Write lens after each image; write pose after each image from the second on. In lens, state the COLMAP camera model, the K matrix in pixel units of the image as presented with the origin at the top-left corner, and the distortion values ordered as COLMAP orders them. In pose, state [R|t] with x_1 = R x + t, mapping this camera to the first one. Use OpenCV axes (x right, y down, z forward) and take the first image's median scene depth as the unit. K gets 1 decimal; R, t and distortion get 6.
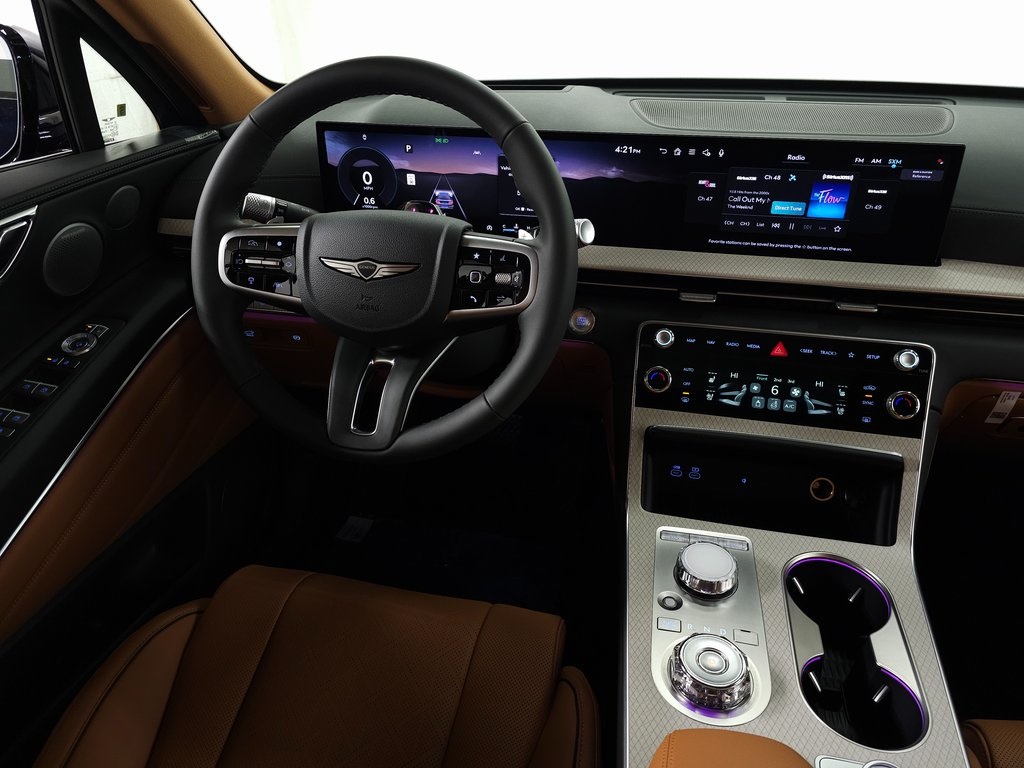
lens RADIAL K [[696.8, 0, 497.5], [0, 696.8, 376.0], [0, 0, 1]] dist [0.038601, -0.051546]
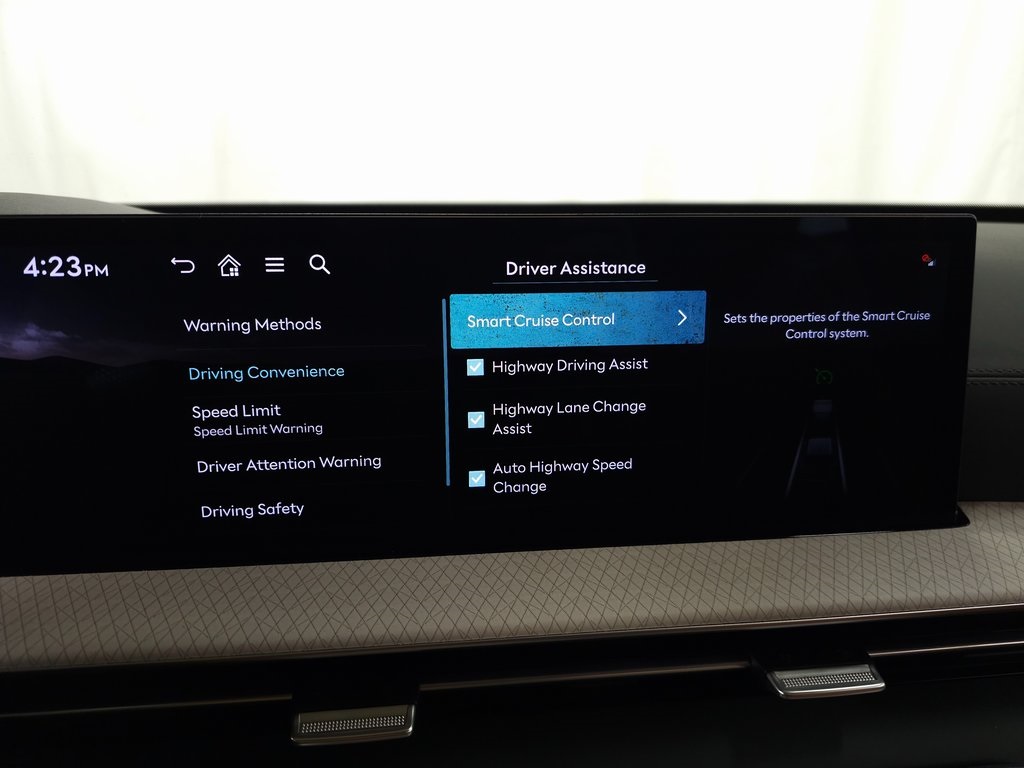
lens RADIAL K [[696.8, 0, 509.3], [0, 696.8, 386.3], [0, 0, 1]] dist [0.038601, -0.051546]
pose [[0.943746, -0.063577, 0.324502, 0.269783], [0.160565, 0.945994, -0.281629, -0.158312], [-0.289072, 0.317889, 0.902986, 0.692458]]
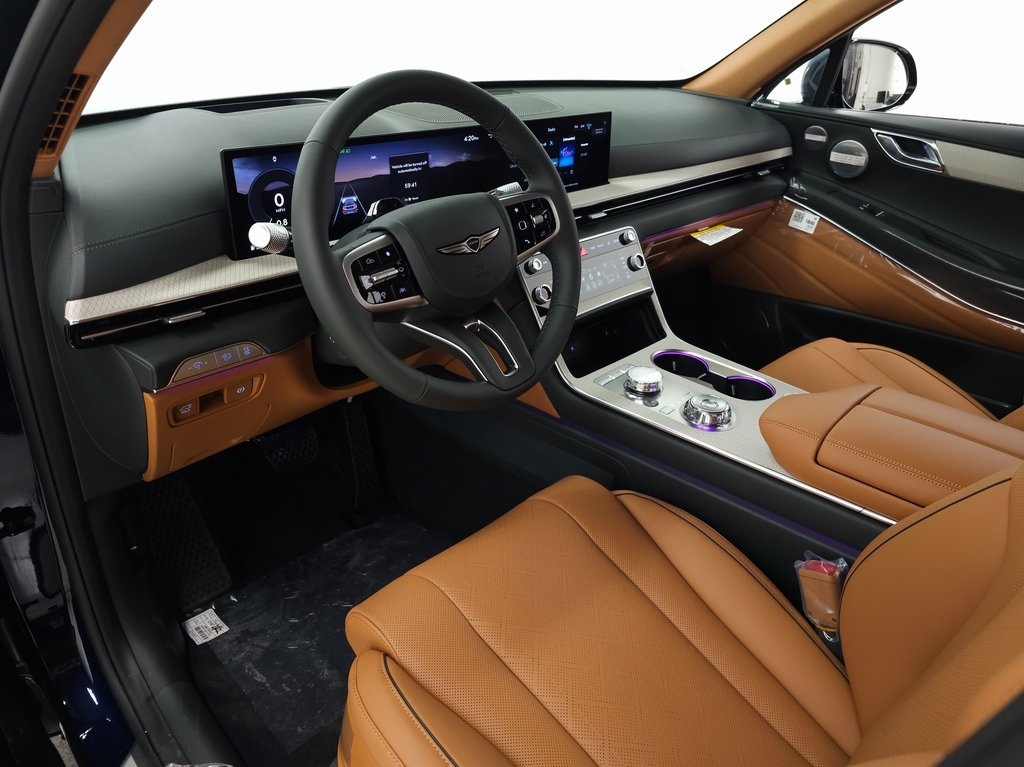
lens RADIAL K [[696.8, 0, 513.6], [0, 696.8, 377.5], [0, 0, 1]] dist [0.038601, -0.051546]
pose [[0.529860, -0.371899, 0.762194, -0.963994], [0.380421, 0.907459, 0.178319, -0.118640], [-0.757976, 0.195471, 0.622305, 0.203930]]
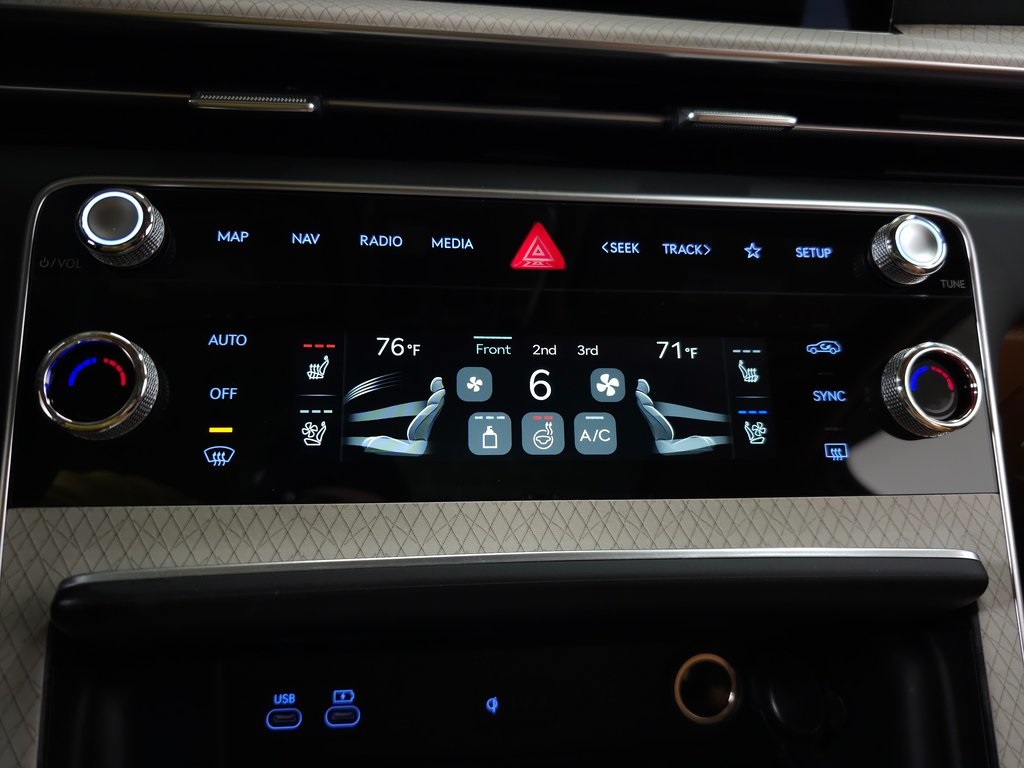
lens RADIAL K [[722.5, 0, 522.8], [0, 722.5, 392.6], [0, 0, 1]] dist [0.001640, -0.016801]
pose [[0.938838, -0.065332, 0.338106, 0.290388], [0.121052, 0.981787, -0.146423, 0.064519], [-0.322382, 0.178396, 0.929647, 0.730671]]
